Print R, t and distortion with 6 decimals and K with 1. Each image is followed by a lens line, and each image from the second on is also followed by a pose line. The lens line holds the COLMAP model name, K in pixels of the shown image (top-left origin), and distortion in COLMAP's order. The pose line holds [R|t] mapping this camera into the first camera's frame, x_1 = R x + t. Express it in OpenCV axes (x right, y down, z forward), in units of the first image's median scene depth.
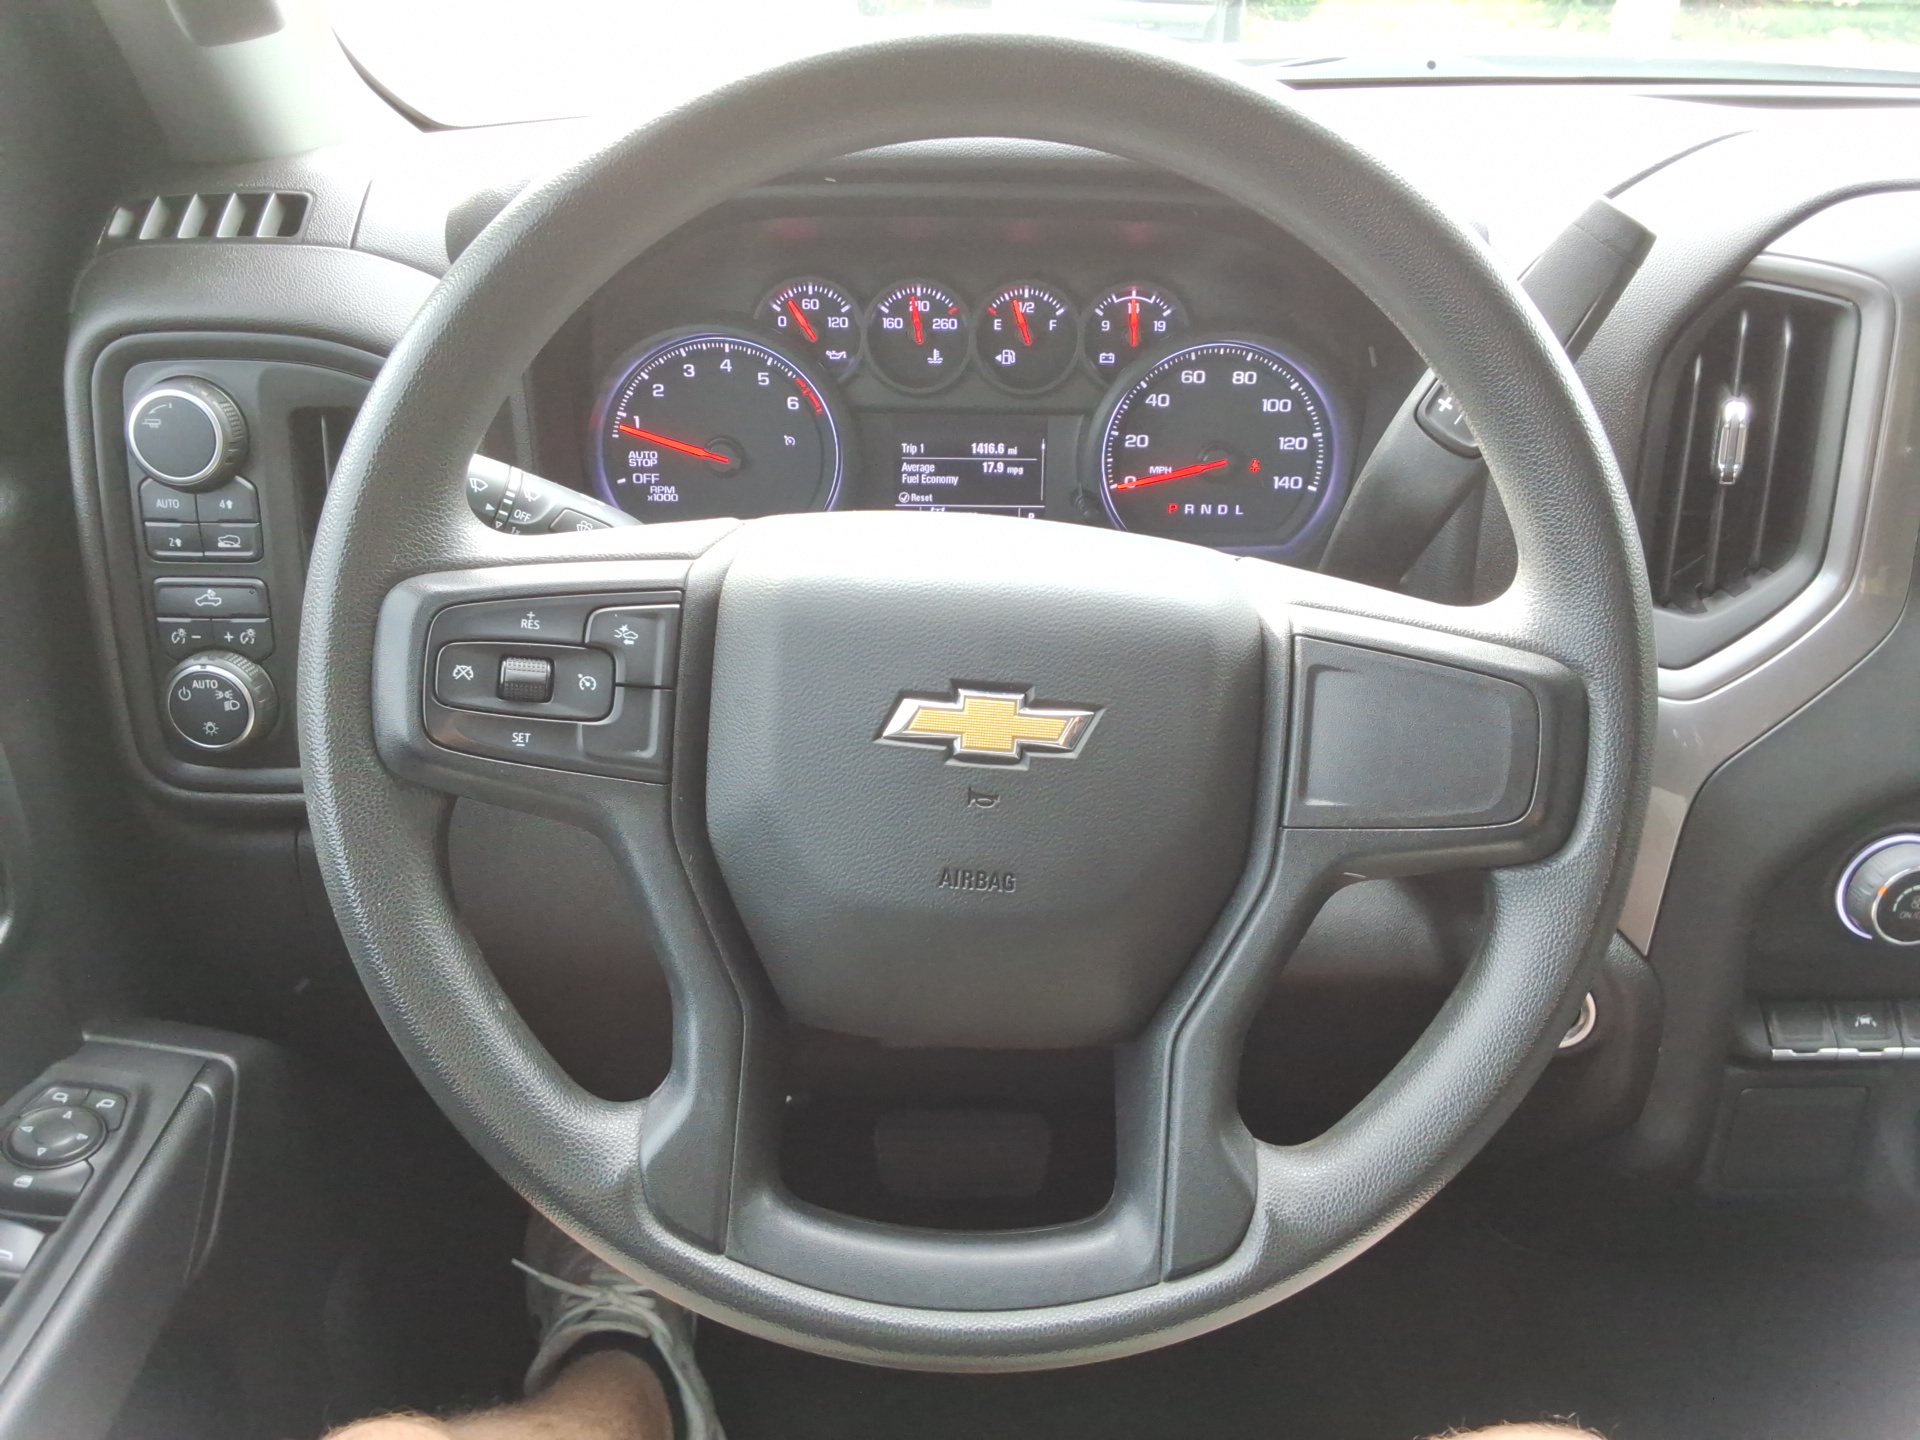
lens RADIAL K [[1543.8, 0, 968.2], [0, 1543.8, 699.7], [0, 0, 1]] dist [0.124424, -0.194989]
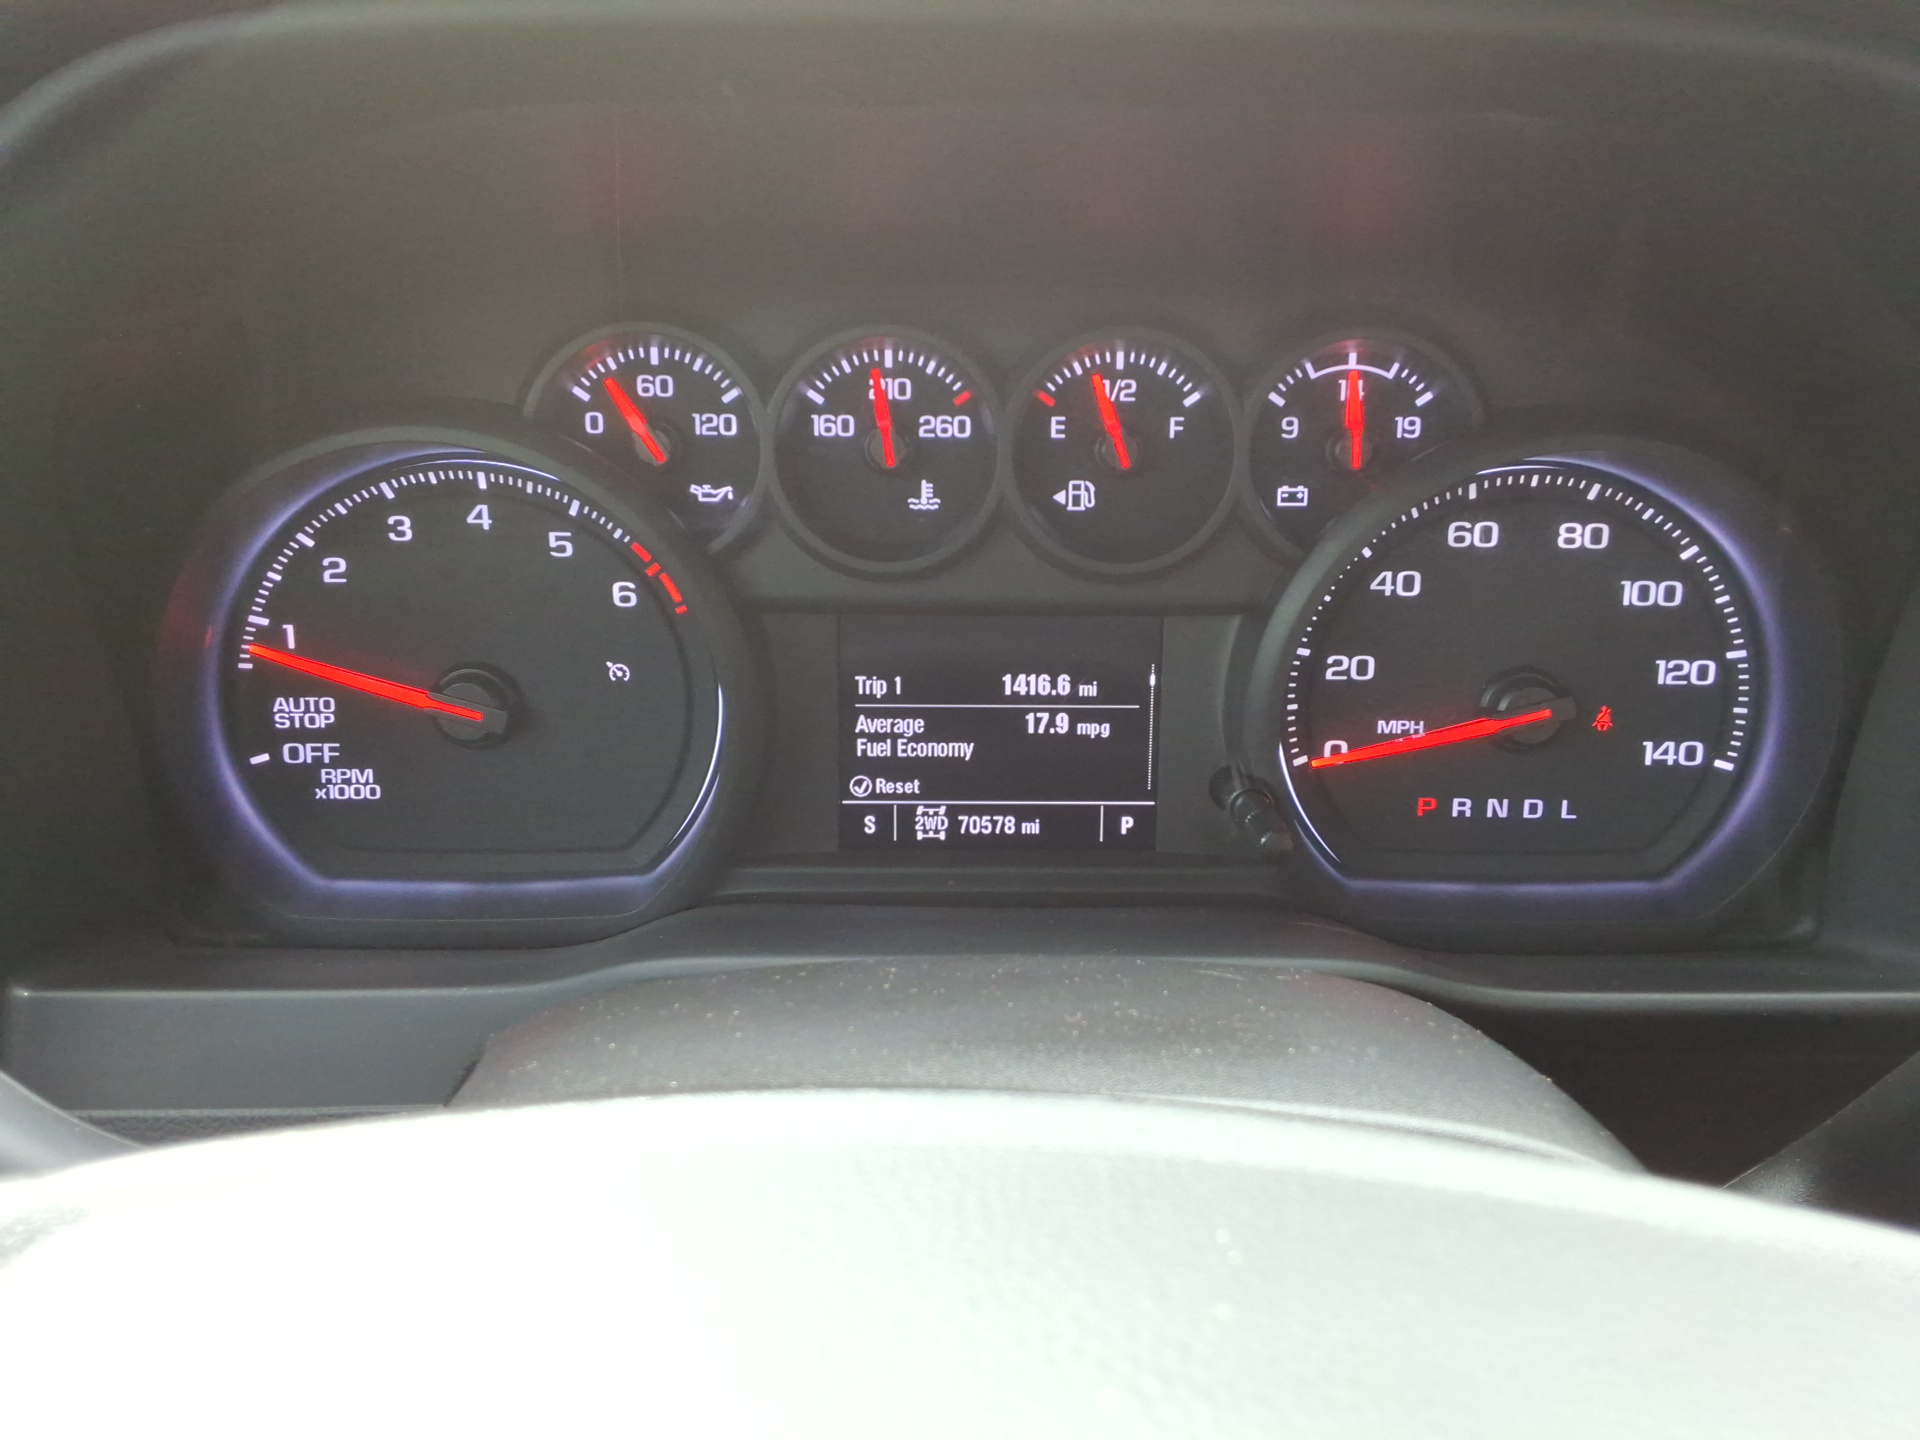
lens RADIAL K [[1543.8, 0, 968.2], [0, 1543.8, 699.7], [0, 0, 1]] dist [0.124424, -0.194989]
pose [[0.999982, -0.005950, -0.000535, -0.008067], [0.005852, 0.993670, -0.112189, -0.105947], [0.001199, 0.112184, 0.993687, 0.536308]]
